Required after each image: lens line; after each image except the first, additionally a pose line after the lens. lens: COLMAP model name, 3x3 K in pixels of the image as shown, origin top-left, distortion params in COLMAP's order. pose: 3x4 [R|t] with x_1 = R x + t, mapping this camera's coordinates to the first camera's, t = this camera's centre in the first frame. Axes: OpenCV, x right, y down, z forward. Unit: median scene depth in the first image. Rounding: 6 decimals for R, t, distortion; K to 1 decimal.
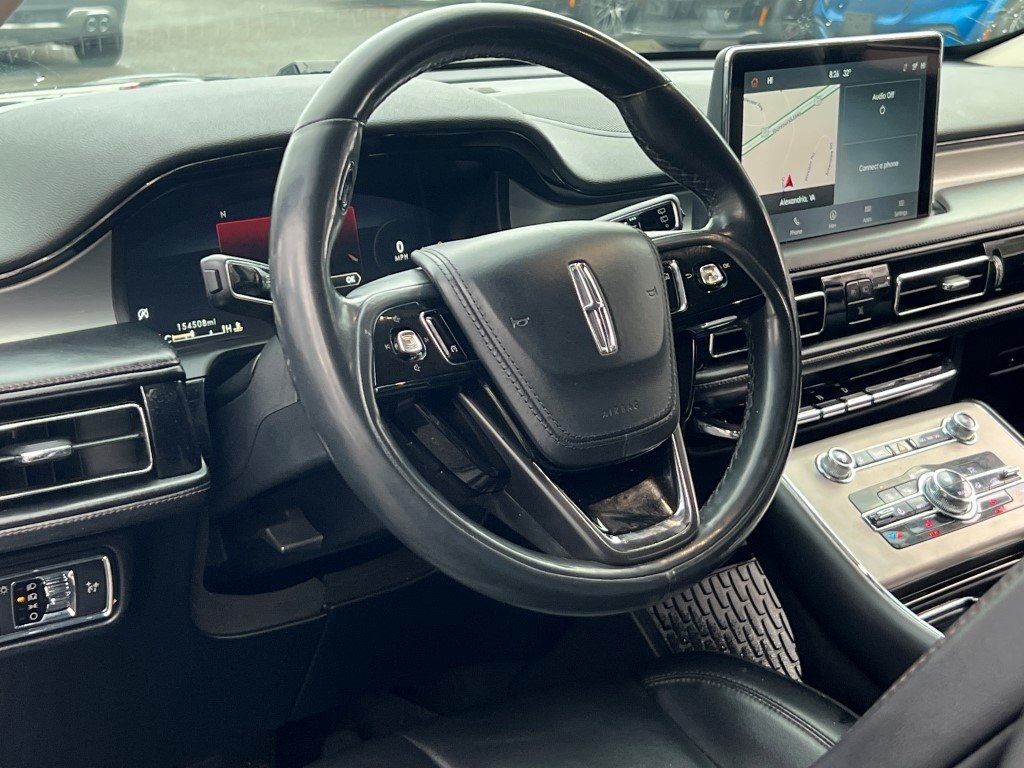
lens RADIAL K [[1638.9, 0, 506.0], [0, 1638.9, 389.2], [0, 0, 1]] dist [0.216075, 0.000000]
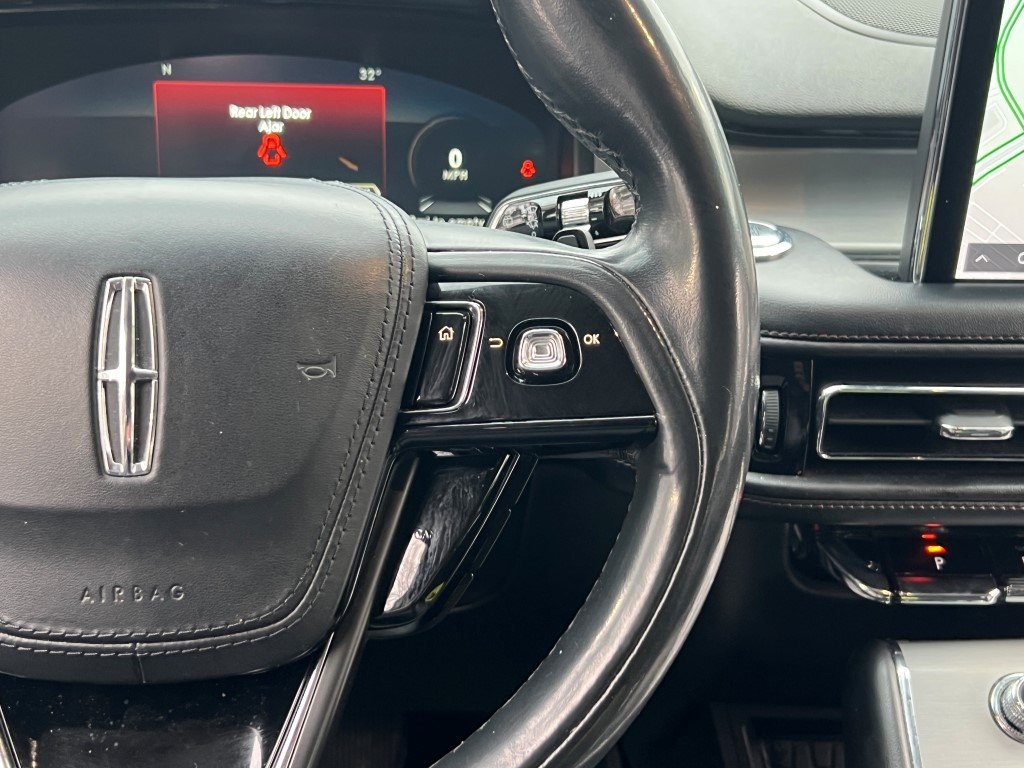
lens RADIAL K [[1302.5, 0, 512.4], [0, 1302.5, 394.1], [0, 0, 1]] dist [0.046416, 0.000000]
pose [[0.822060, 0.274313, -0.498968, 0.268538], [-0.197822, 0.959309, 0.201475, -0.114833], [0.533932, -0.066918, 0.842875, 0.596563]]
